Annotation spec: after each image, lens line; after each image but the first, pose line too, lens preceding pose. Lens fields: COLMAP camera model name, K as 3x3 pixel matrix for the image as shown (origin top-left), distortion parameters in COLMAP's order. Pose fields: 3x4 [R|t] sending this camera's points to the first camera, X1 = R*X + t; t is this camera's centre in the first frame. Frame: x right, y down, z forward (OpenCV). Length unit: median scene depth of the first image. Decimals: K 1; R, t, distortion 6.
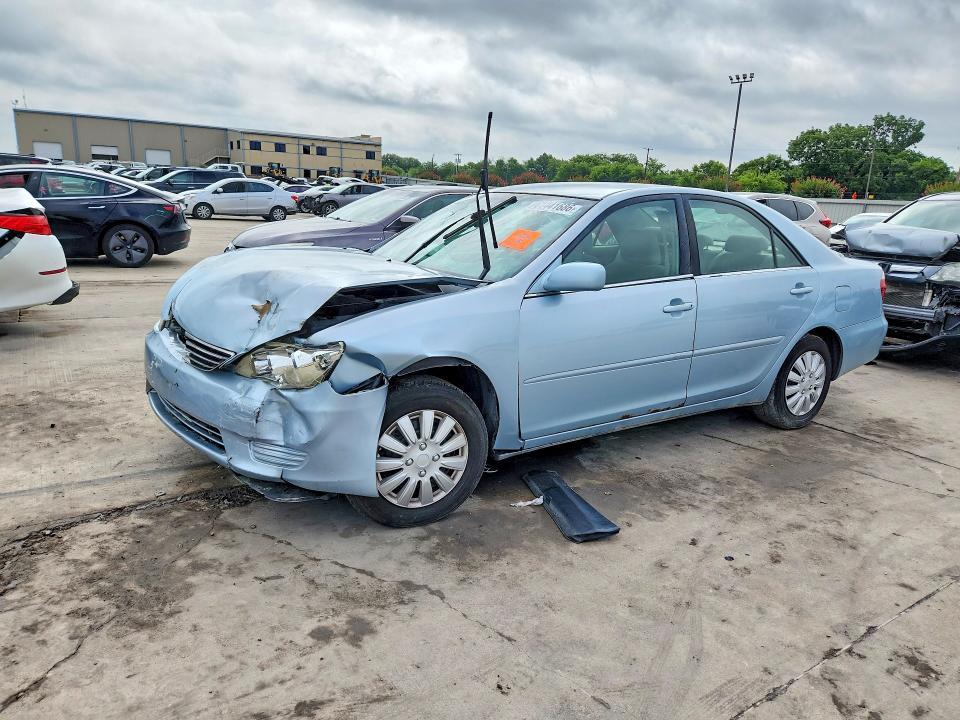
lens RADIAL K [[720.8, 0, 469.7], [0, 720.8, 359.5], [0, 0, 1]] dist [0.055753, -0.056836]
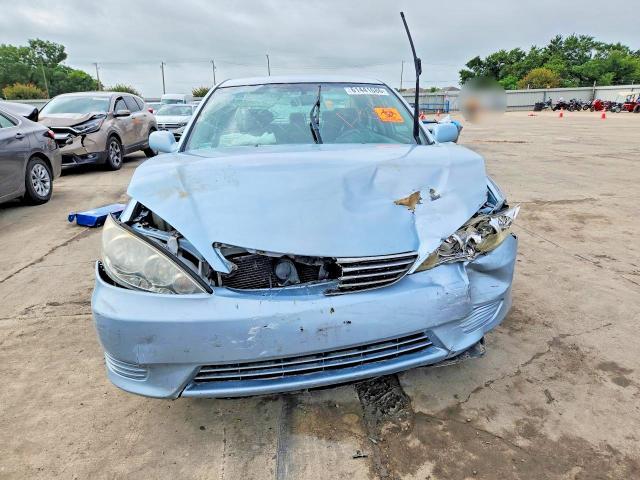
lens RADIAL K [[480.5, 0, 313.1], [0, 480.5, 239.7], [0, 0, 1]] dist [0.055753, -0.056836]
pose [[0.386397, -0.299979, 0.872187, -0.986386], [0.248218, 0.944565, 0.214907, -0.206489], [-0.888305, 0.133453, 0.439438, 0.886368]]
